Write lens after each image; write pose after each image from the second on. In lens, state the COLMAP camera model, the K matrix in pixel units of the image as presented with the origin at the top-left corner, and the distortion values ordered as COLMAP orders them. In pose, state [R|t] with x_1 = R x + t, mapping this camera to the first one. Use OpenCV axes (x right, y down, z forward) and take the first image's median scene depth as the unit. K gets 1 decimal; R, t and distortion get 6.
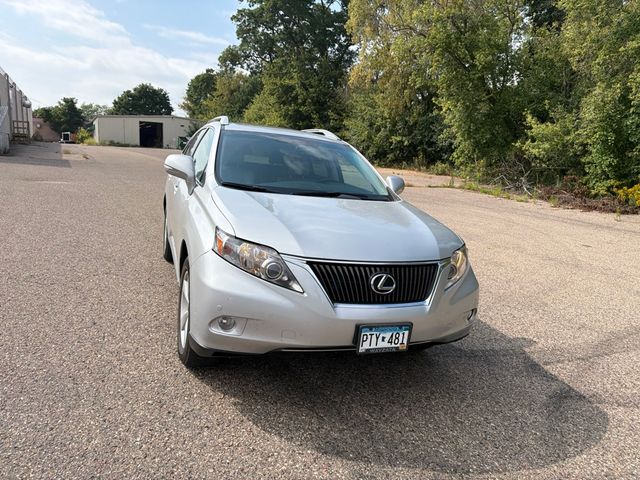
lens RADIAL K [[451.6, 0, 324.6], [0, 451.6, 238.9], [0, 0, 1]] dist [0.030839, -0.038484]
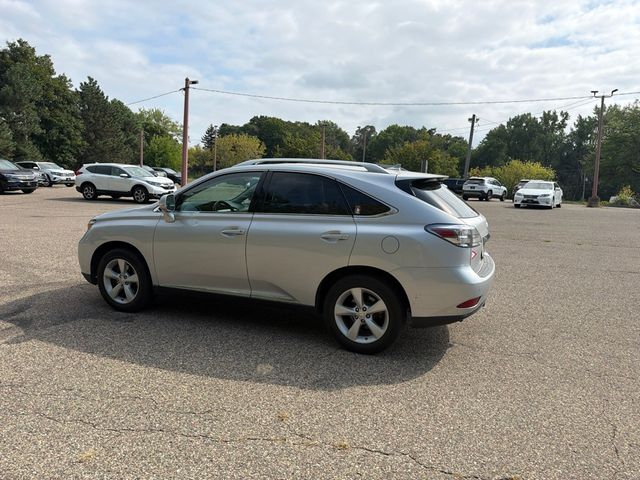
lens RADIAL K [[451.6, 0, 321.9], [0, 451.6, 240.7], [0, 0, 1]] dist [0.030839, -0.038484]
pose [[-0.686512, -0.016439, -0.726933, 0.165135], [-0.226518, 0.954829, 0.192329, -0.077304], [0.690935, 0.296700, -0.659225, 0.476628]]
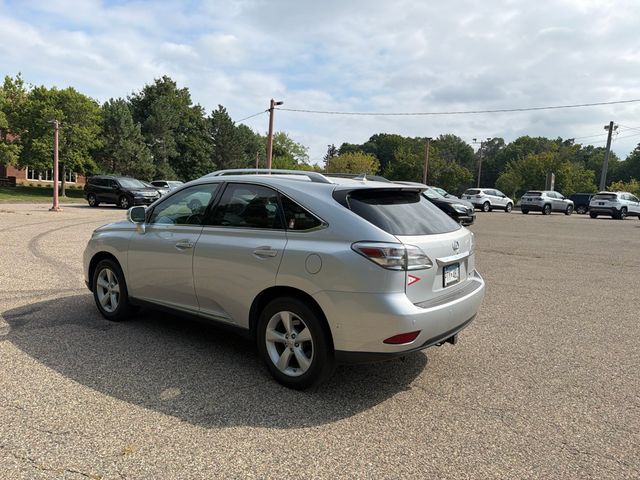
lens RADIAL K [[451.6, 0, 321.5], [0, 451.6, 233.7], [0, 0, 1]] dist [0.030839, -0.038484]
pose [[-0.854083, -0.068509, -0.515605, 0.080872], [-0.197916, 0.959526, 0.200349, -0.091720], [0.481010, 0.273161, -0.833074, 0.512147]]
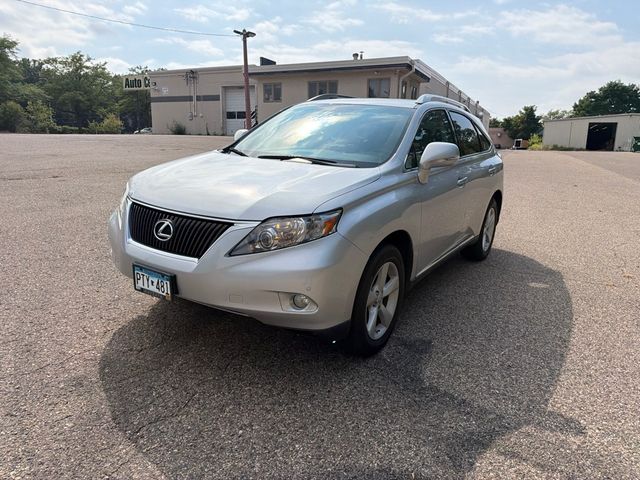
lens RADIAL K [[451.6, 0, 322.8], [0, 451.6, 236.4], [0, 0, 1]] dist [0.030839, -0.038484]
pose [[0.585450, 0.121036, -0.801623, 0.159630], [-0.137389, 0.989303, 0.049034, 0.001906], [0.798982, 0.081428, 0.595816, 0.093610]]
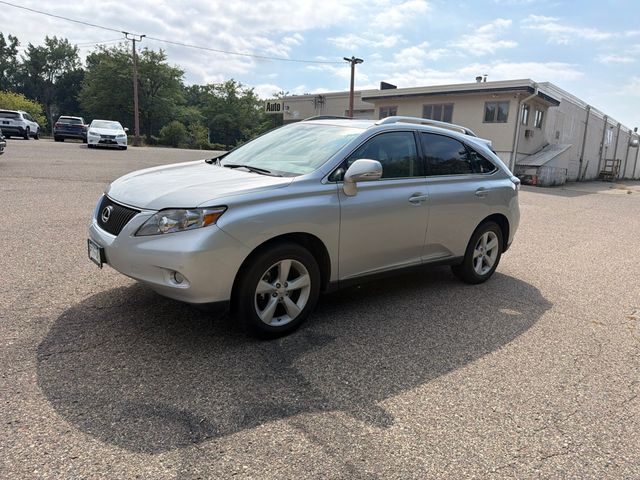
lens RADIAL K [[451.6, 0, 321.9], [0, 451.6, 236.1], [0, 0, 1]] dist [0.030839, -0.038484]
pose [[0.326446, 0.121381, -0.937390, 0.221003], [-0.213995, 0.975461, 0.051787, -0.005984], [0.920673, 0.183691, 0.344410, 0.156638]]
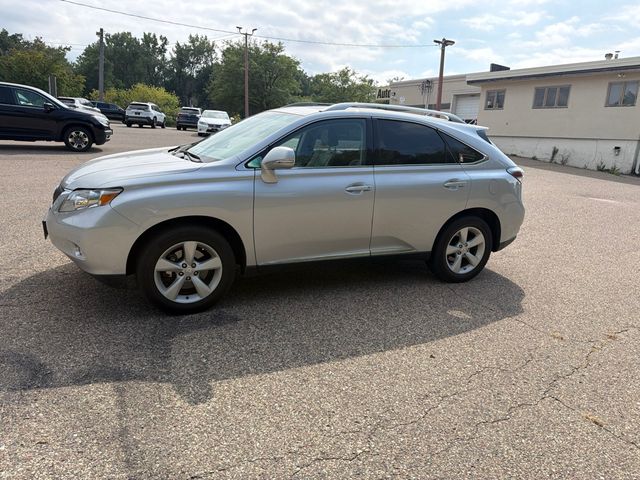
lens RADIAL K [[451.6, 0, 318.5], [0, 451.6, 235.9], [0, 0, 1]] dist [0.030839, -0.038484]
pose [[0.063083, 0.156142, -0.985718, 0.240537], [-0.242761, 0.960421, 0.136598, -0.026148], [0.968033, 0.230677, 0.098491, 0.242058]]
